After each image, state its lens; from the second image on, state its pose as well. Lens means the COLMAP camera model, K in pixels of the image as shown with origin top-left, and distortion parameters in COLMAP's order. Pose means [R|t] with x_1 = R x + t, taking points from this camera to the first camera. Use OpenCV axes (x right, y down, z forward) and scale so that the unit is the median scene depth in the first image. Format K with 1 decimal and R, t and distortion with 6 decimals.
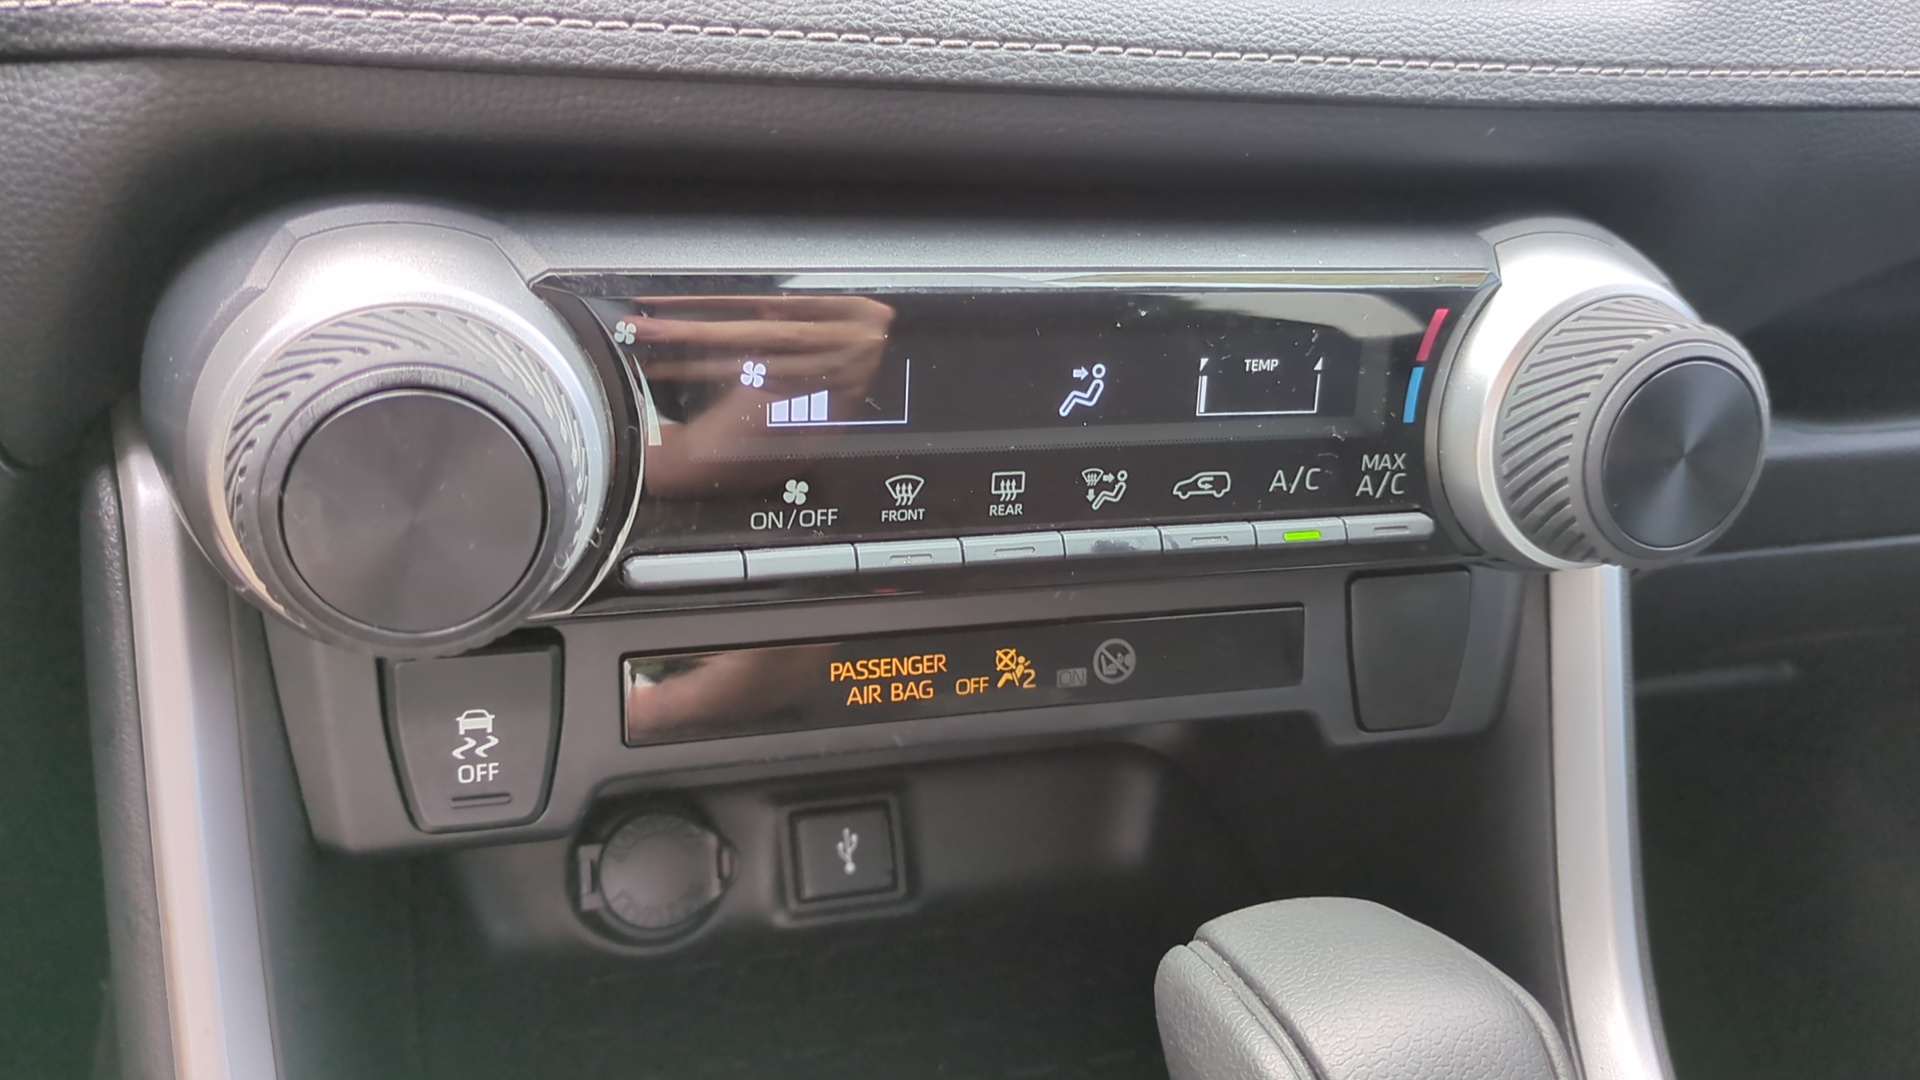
lens RADIAL K [[1650.4, 0, 973.1], [0, 1650.4, 535.7], [0, 0, 1]] dist [0.038466, -0.075732]
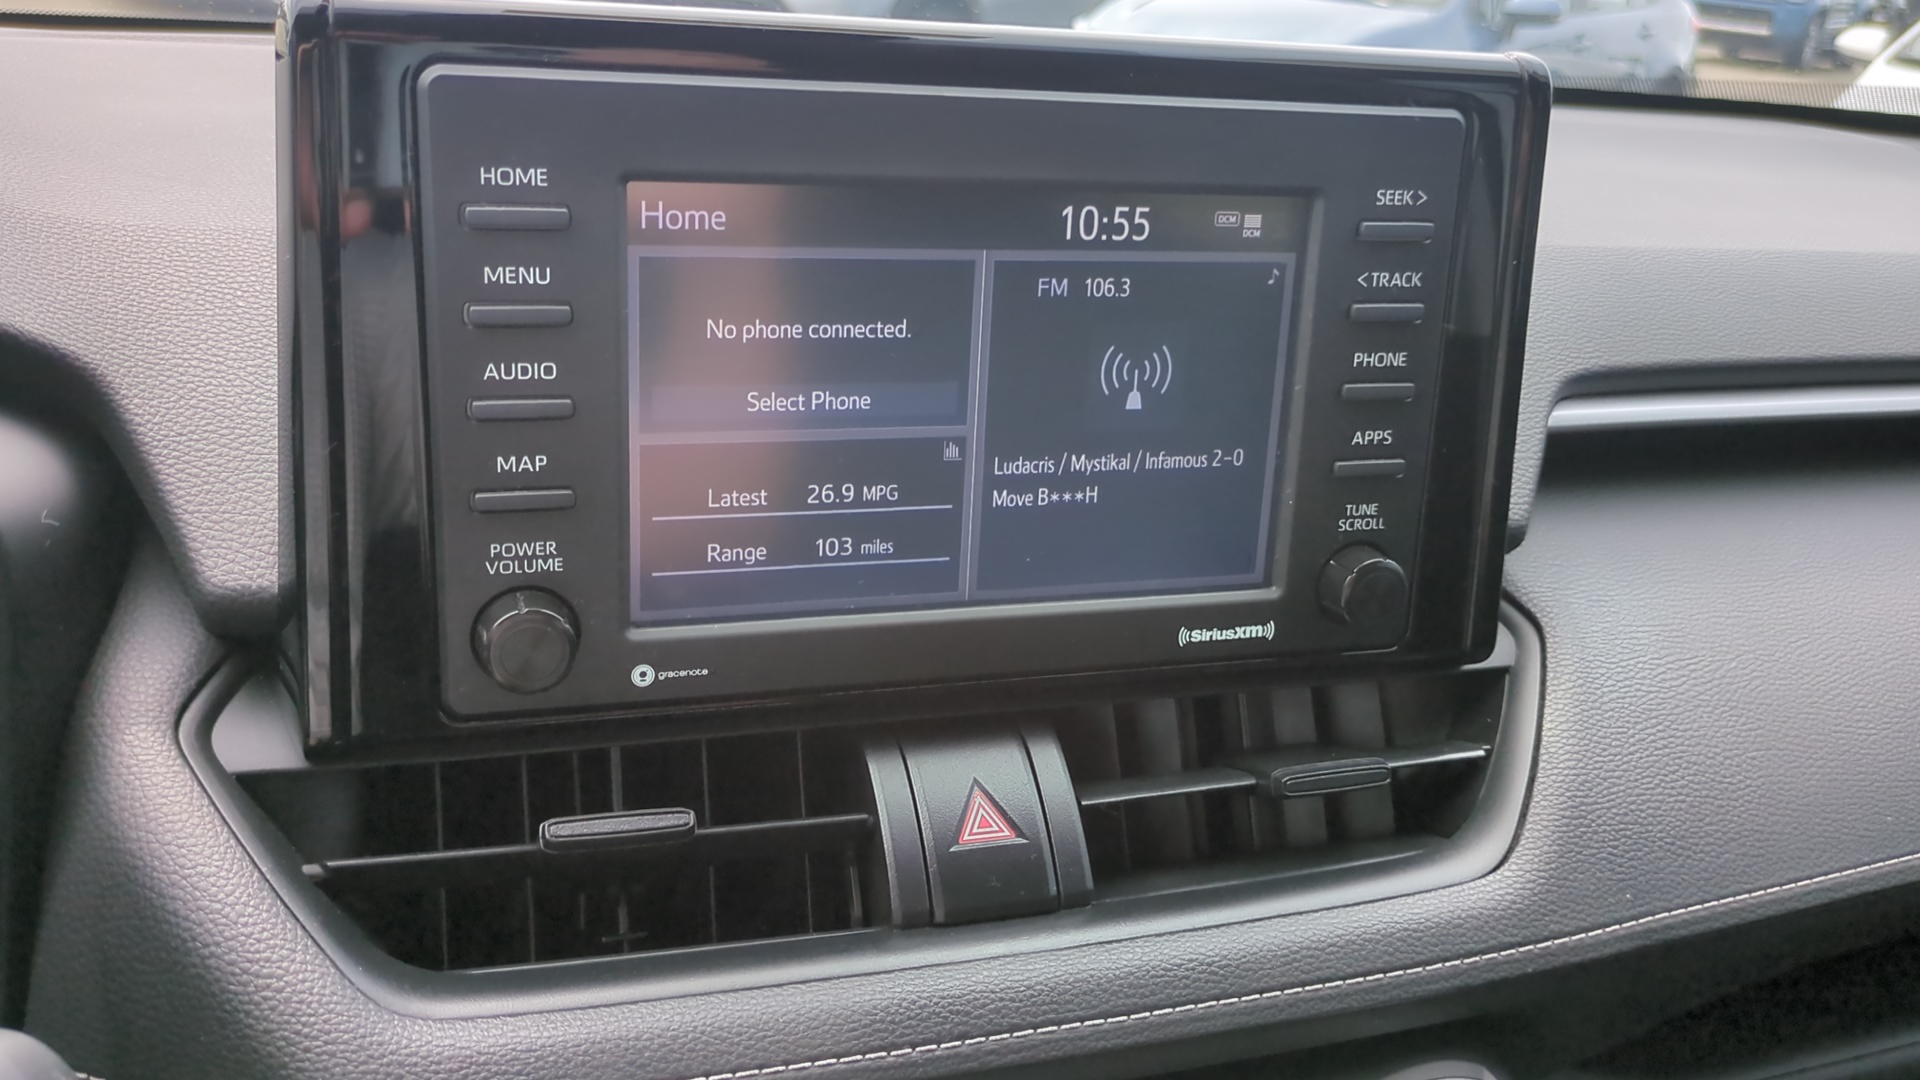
lens RADIAL K [[1650.4, 0, 949.5], [0, 1650.4, 528.0], [0, 0, 1]] dist [0.038466, -0.075732]
pose [[0.999742, -0.018926, -0.012527, 0.010448], [0.017901, 0.996842, -0.077365, -0.551419], [0.013952, 0.077121, 0.996924, -0.307250]]
